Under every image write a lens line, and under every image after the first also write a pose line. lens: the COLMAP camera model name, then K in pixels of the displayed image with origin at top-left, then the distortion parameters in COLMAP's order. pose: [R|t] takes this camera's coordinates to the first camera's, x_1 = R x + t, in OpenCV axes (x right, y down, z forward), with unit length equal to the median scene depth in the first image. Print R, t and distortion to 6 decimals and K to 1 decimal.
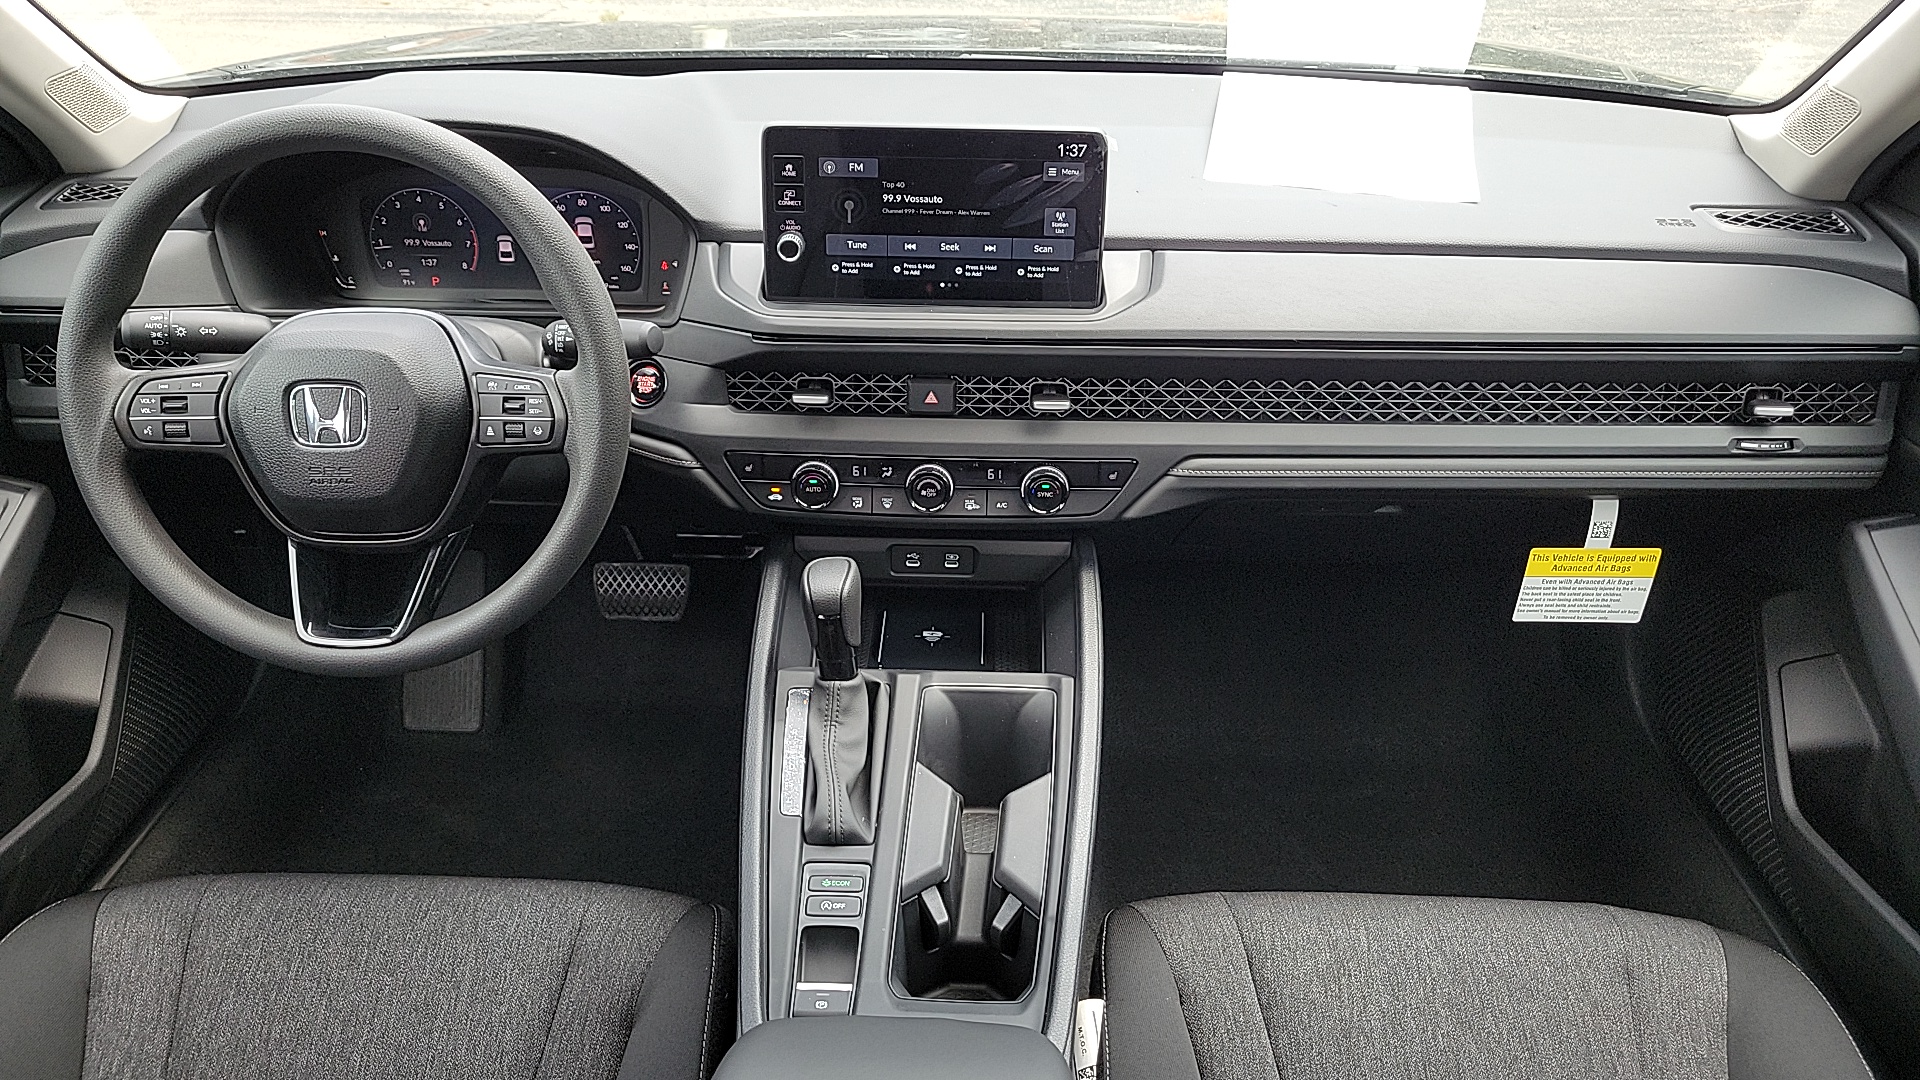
lens RADIAL K [[1459.5, 0, 945.8], [0, 1459.5, 520.3], [0, 0, 1]] dist [0.023781, -0.009442]
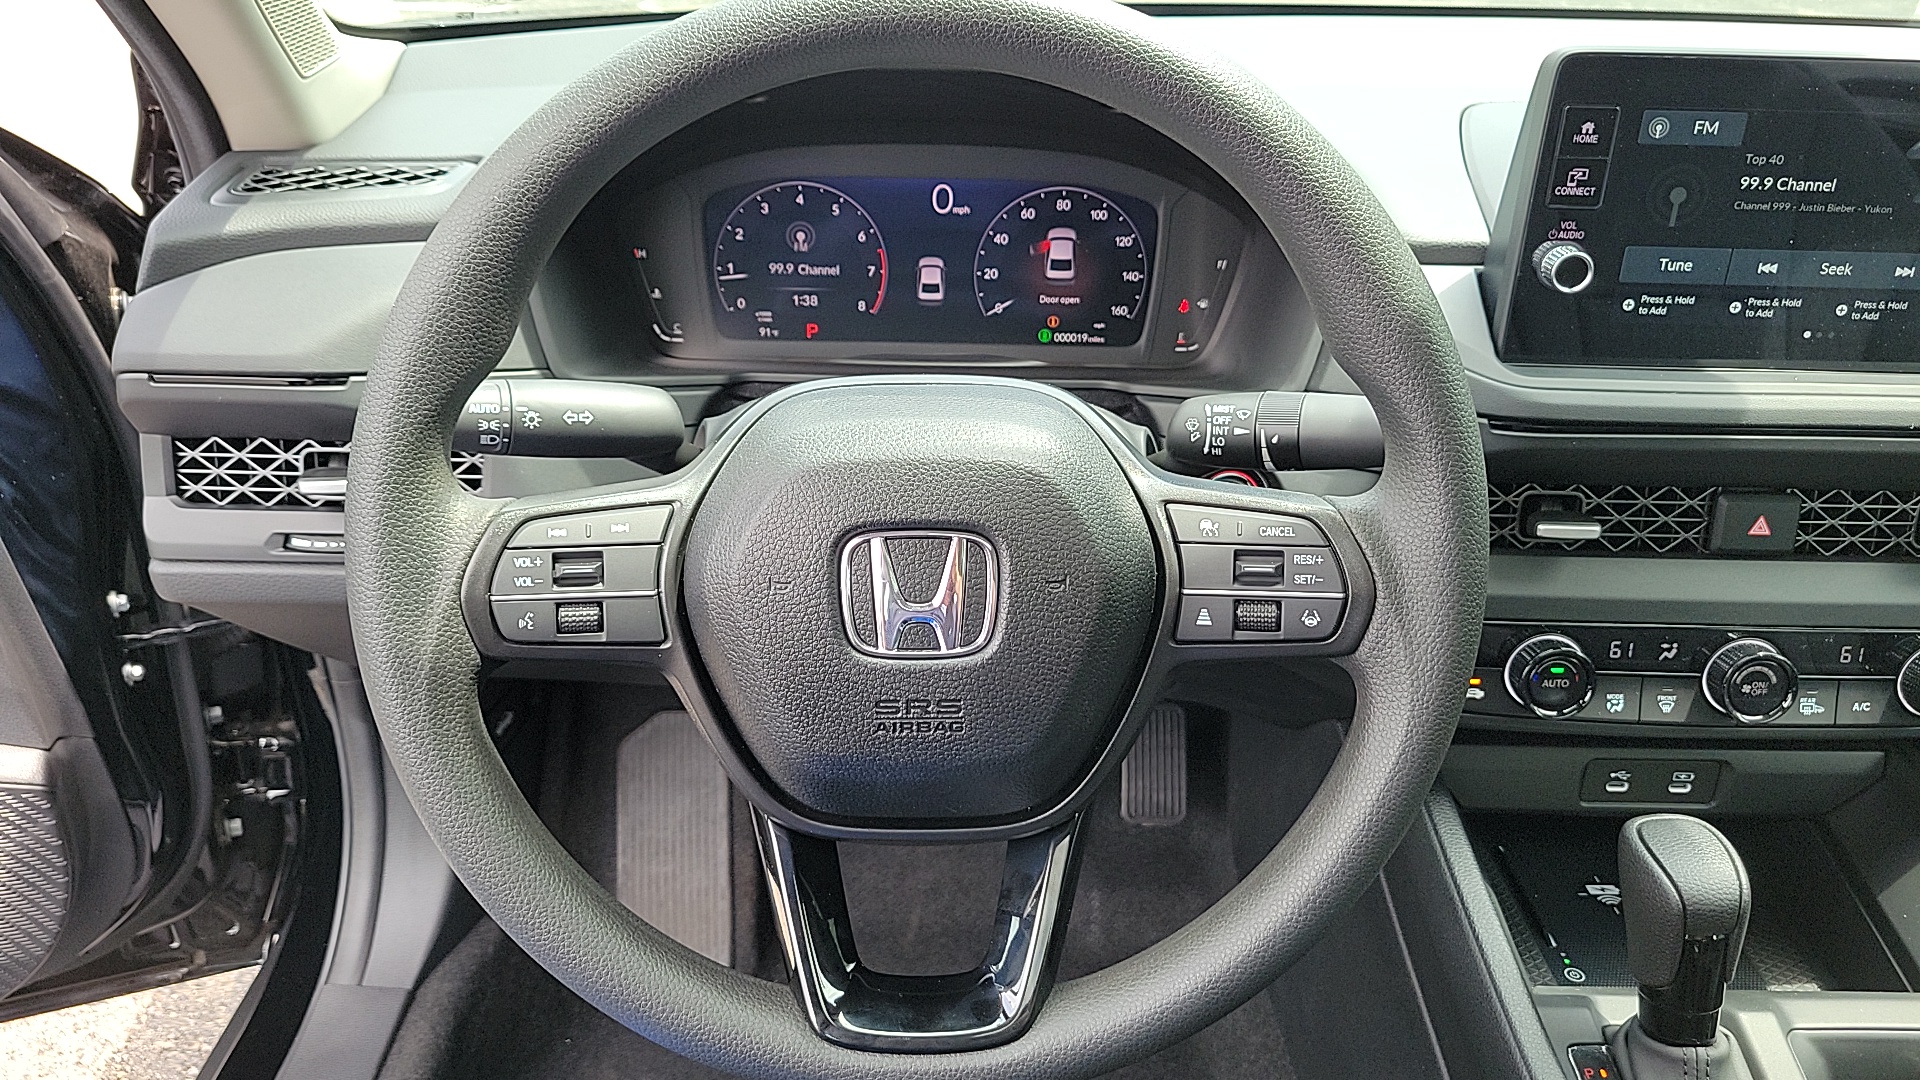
lens RADIAL K [[1473.4, 0, 953.3], [0, 1473.4, 522.6], [0, 0, 1]] dist [0.017701, -0.013045]
pose [[0.999029, -0.002584, 0.043984, -0.365528], [0.004386, 0.999153, -0.040920, -0.063733], [-0.043841, 0.041073, 0.998194, 0.429016]]
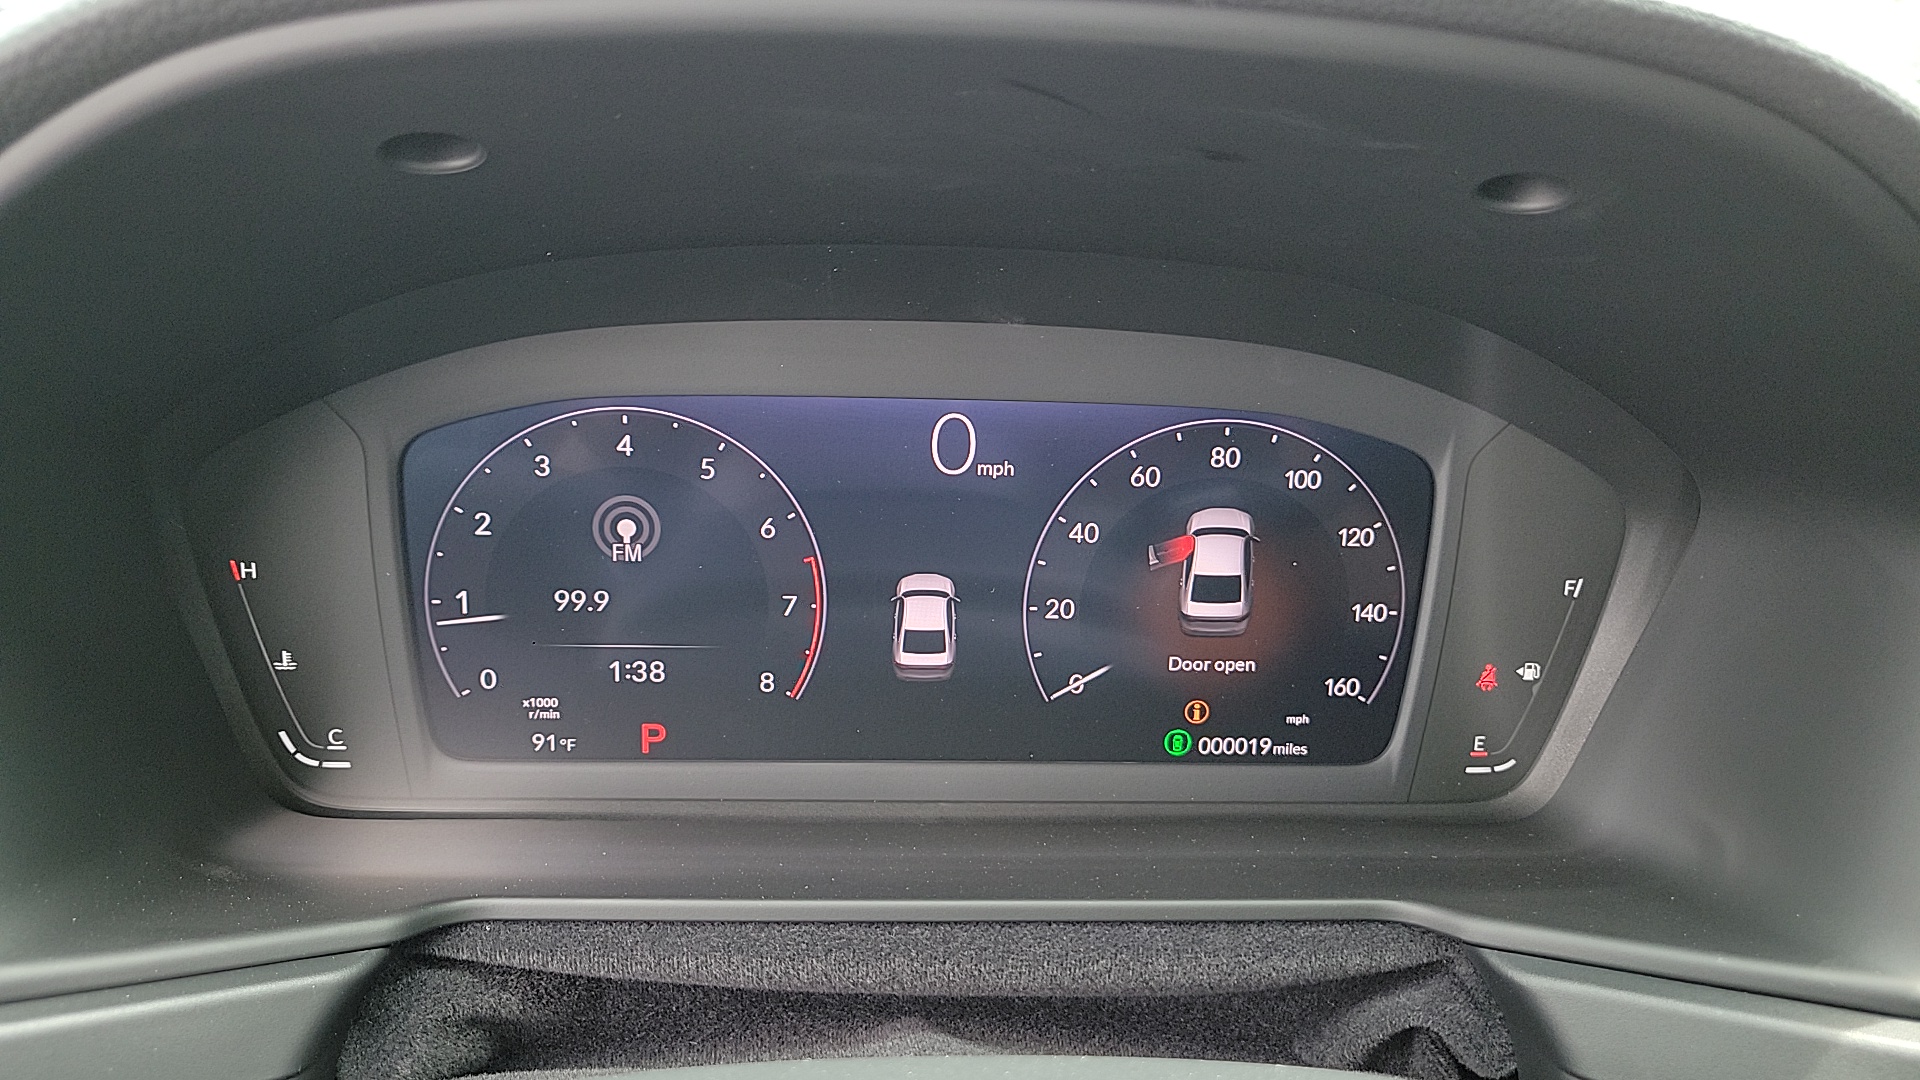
lens RADIAL K [[1477.0, 0, 934.7], [0, 1477.0, 541.8], [0, 0, 1]] dist [0.004105, -0.002208]
pose [[0.995367, 0.000169, 0.096144, -0.372952], [0.016812, 0.984287, -0.175776, -0.173421], [-0.094663, 0.176578, 0.979724, 0.829617]]
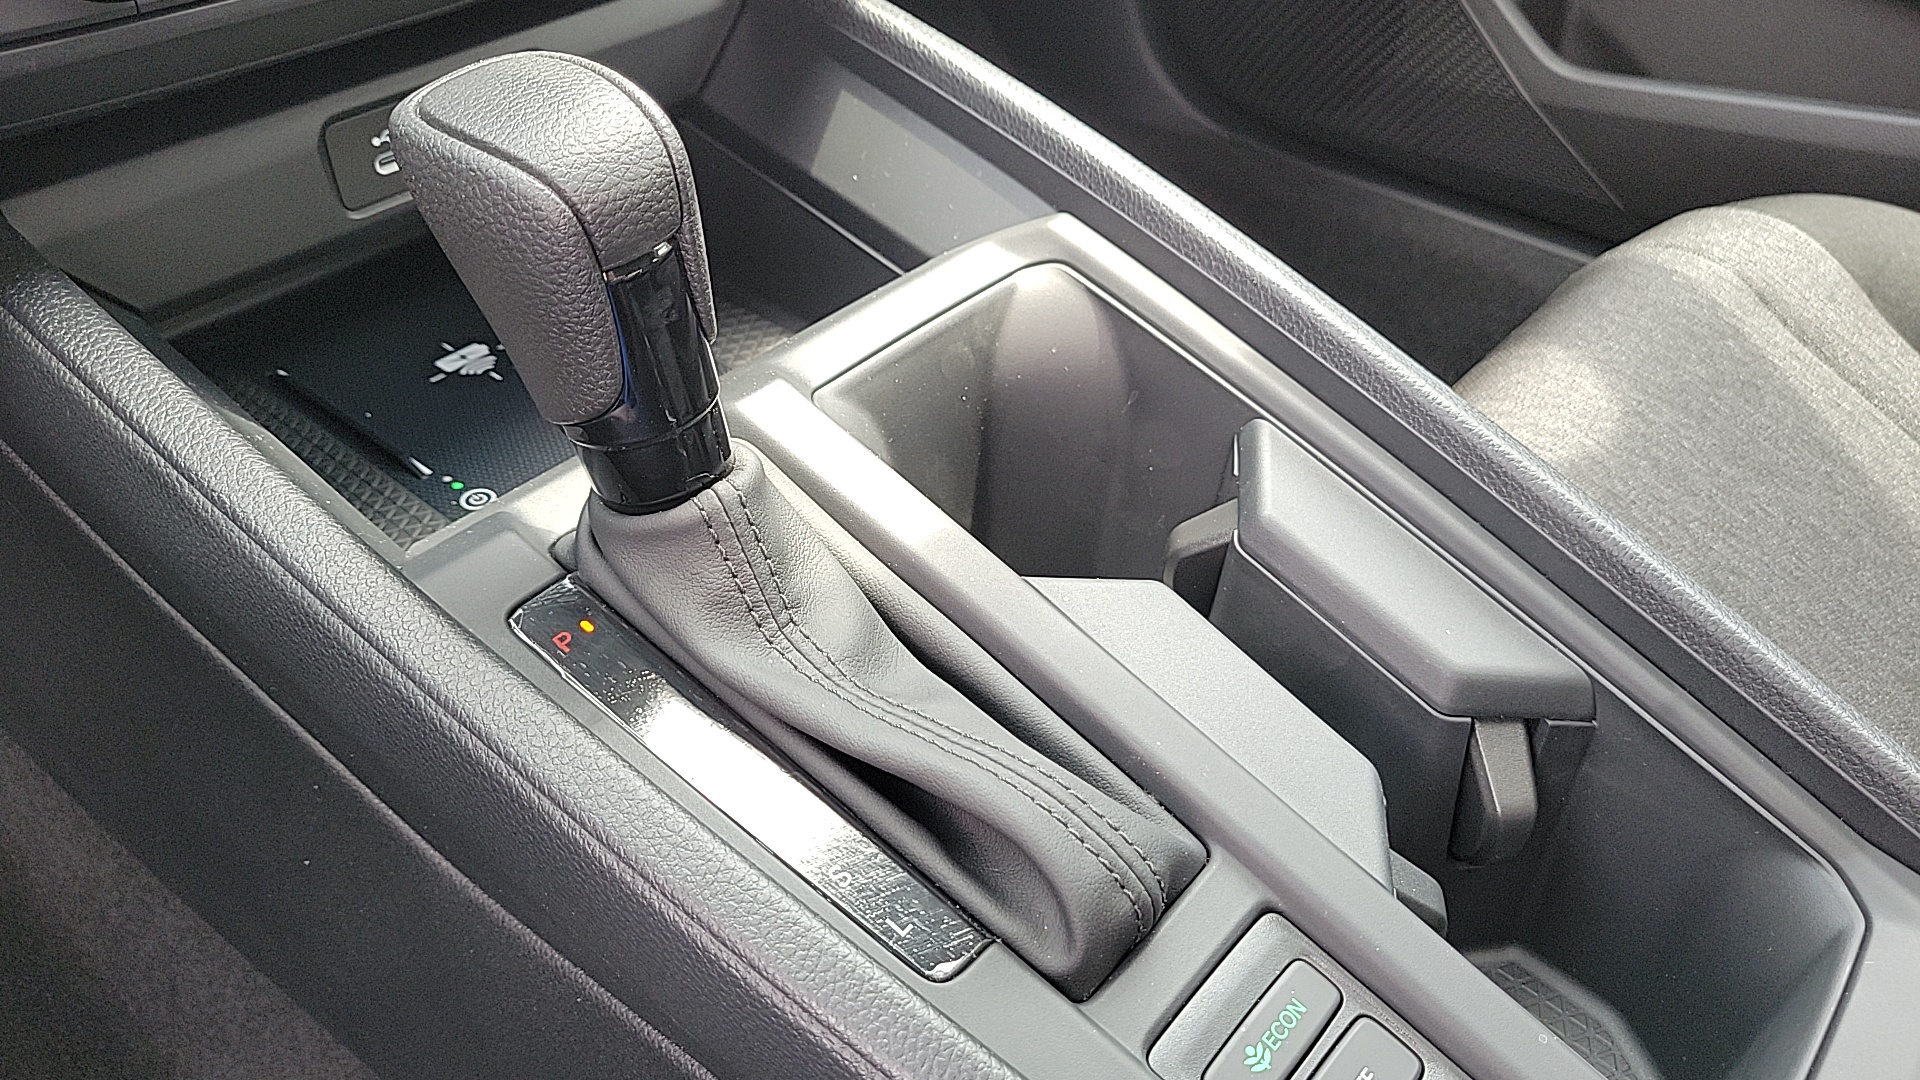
lens RADIAL K [[1473.4, 0, 953.3], [0, 1473.4, 522.6], [0, 0, 1]] dist [0.017701, -0.013045]
pose [[0.623398, -0.490578, 0.608858, -0.212134], [0.356805, 0.871367, 0.336765, 0.036715], [-0.695748, 0.007305, 0.718249, 0.738336]]
